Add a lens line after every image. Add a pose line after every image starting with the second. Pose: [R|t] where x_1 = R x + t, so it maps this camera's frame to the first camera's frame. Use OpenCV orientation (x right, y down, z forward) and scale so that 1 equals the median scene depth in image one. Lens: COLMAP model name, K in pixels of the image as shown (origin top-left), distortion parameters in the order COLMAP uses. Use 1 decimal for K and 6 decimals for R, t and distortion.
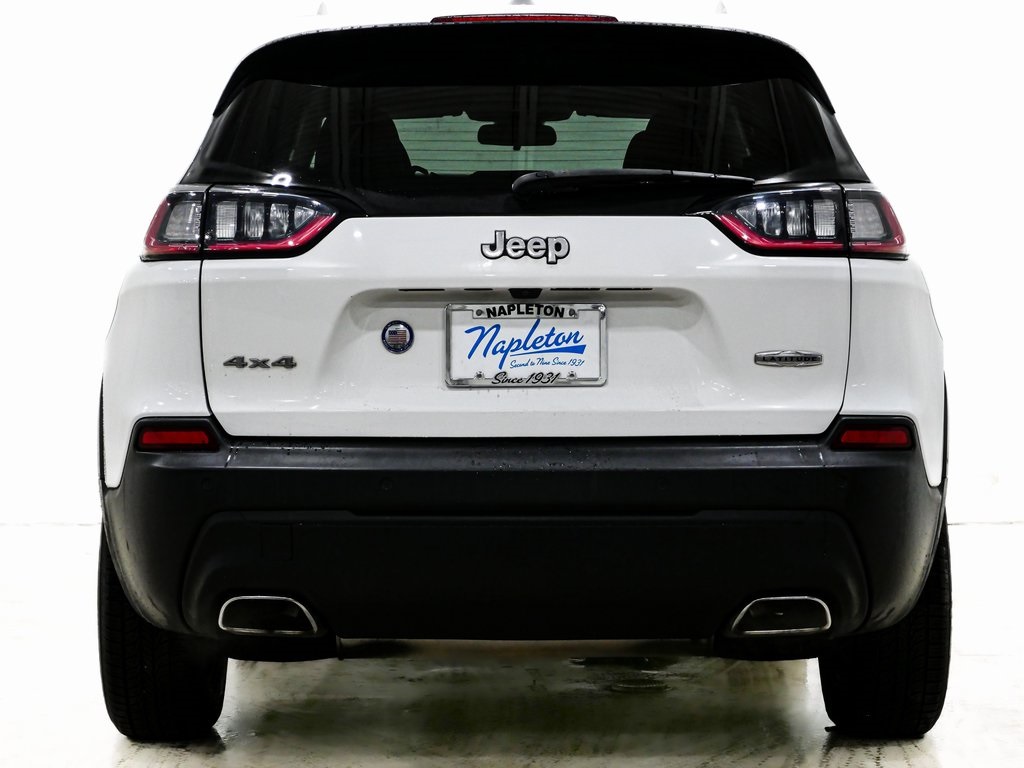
lens RADIAL K [[2600.4, 0, 503.8], [0, 2600.4, 384.2], [0, 0, 1]] dist [0.027995, 0.000000]
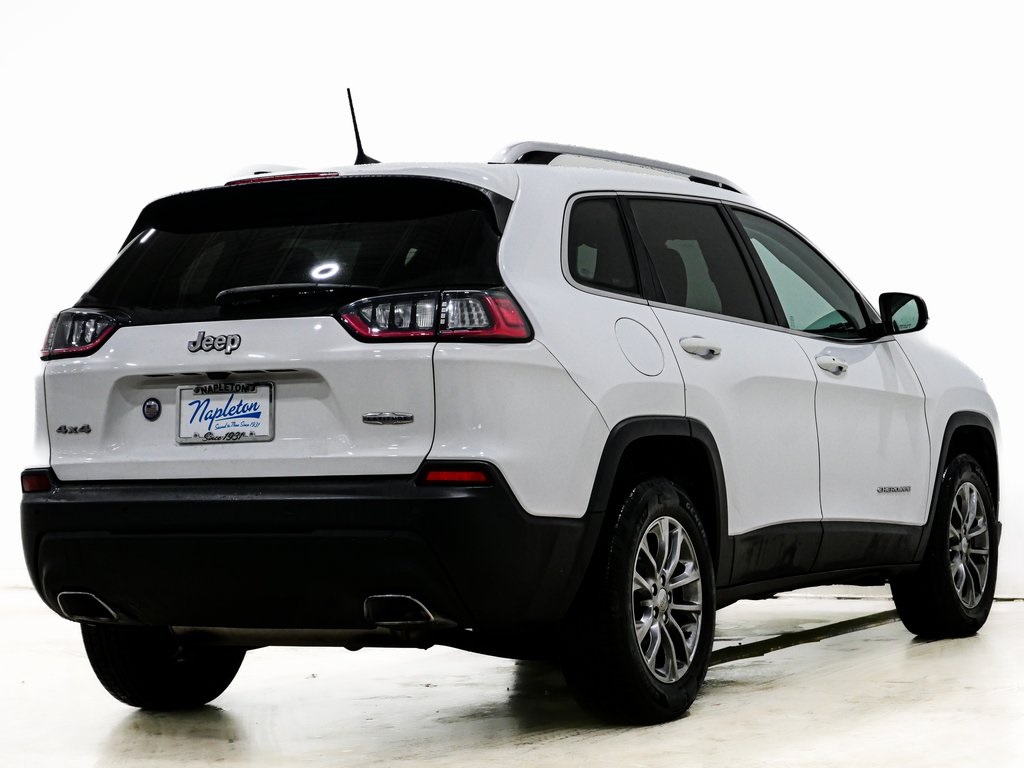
lens RADIAL K [[2600.4, 0, 509.8], [0, 2600.4, 391.3], [0, 0, 1]] dist [0.027995, 0.000000]
pose [[0.887219, -0.027258, -0.460543, 0.788557], [0.001324, 0.998399, -0.056542, 0.052588], [0.461347, 0.049556, 0.885835, -0.168329]]
